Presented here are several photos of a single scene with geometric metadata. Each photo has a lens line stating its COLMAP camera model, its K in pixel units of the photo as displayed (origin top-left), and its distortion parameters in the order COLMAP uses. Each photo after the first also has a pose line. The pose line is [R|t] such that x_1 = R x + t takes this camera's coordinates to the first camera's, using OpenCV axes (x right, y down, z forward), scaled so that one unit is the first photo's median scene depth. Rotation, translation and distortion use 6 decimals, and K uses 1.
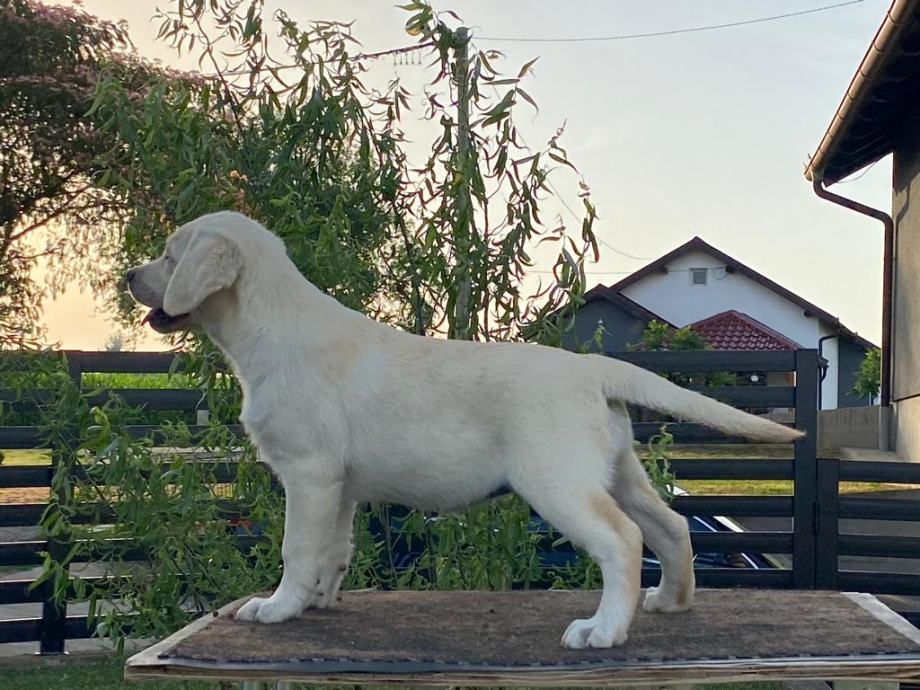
lens RADIAL K [[1822.8, 0, 489.6], [0, 1822.8, 310.7], [0, 0, 1]] dist [0.303952, -0.548236]
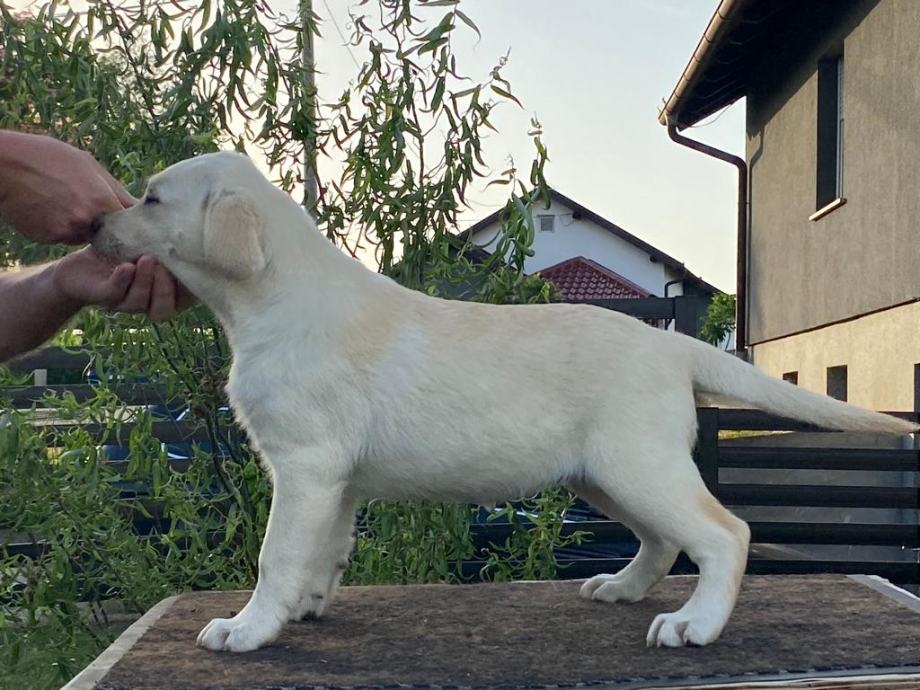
lens RADIAL K [[1822.8, 0, 489.6], [0, 1822.8, 310.7], [0, 0, 1]] dist [0.303952, -0.548236]
pose [[0.995967, -0.012178, 0.088894, -0.043263], [0.009614, 0.999527, 0.029222, -0.002032], [-0.089207, -0.028250, 0.995612, 0.097586]]
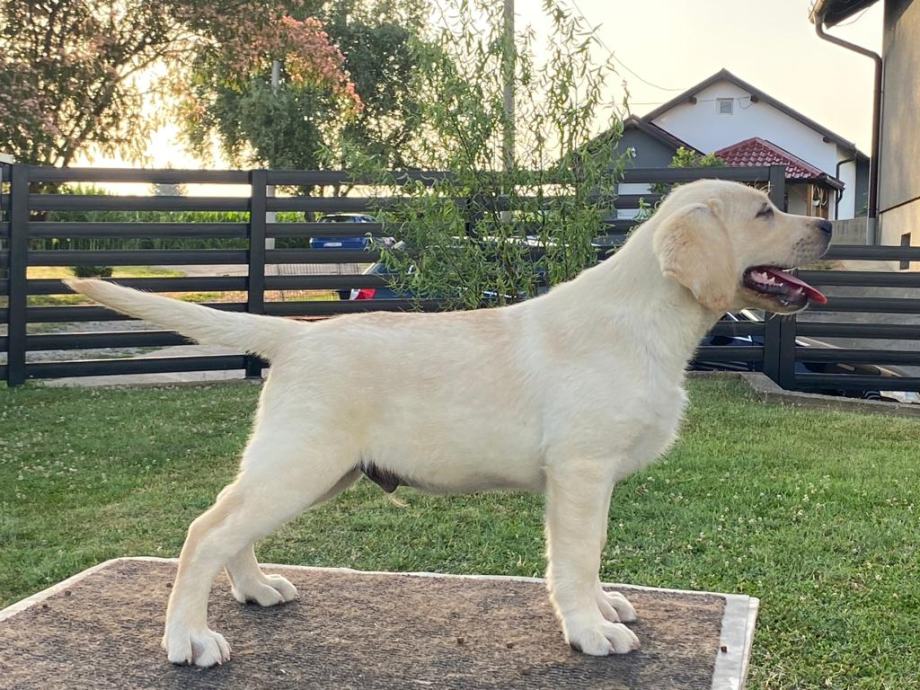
lens RADIAL K [[1920.4, 0, 460.0], [0, 1920.4, 345.0], [0, 0, 1]] dist [0.207547, -0.153657]
pose [[0.999559, -0.004082, -0.029406, -0.065714], [0.007161, 0.994405, 0.105387, 0.000090], [0.028811, -0.105551, 0.993996, -1.158024]]
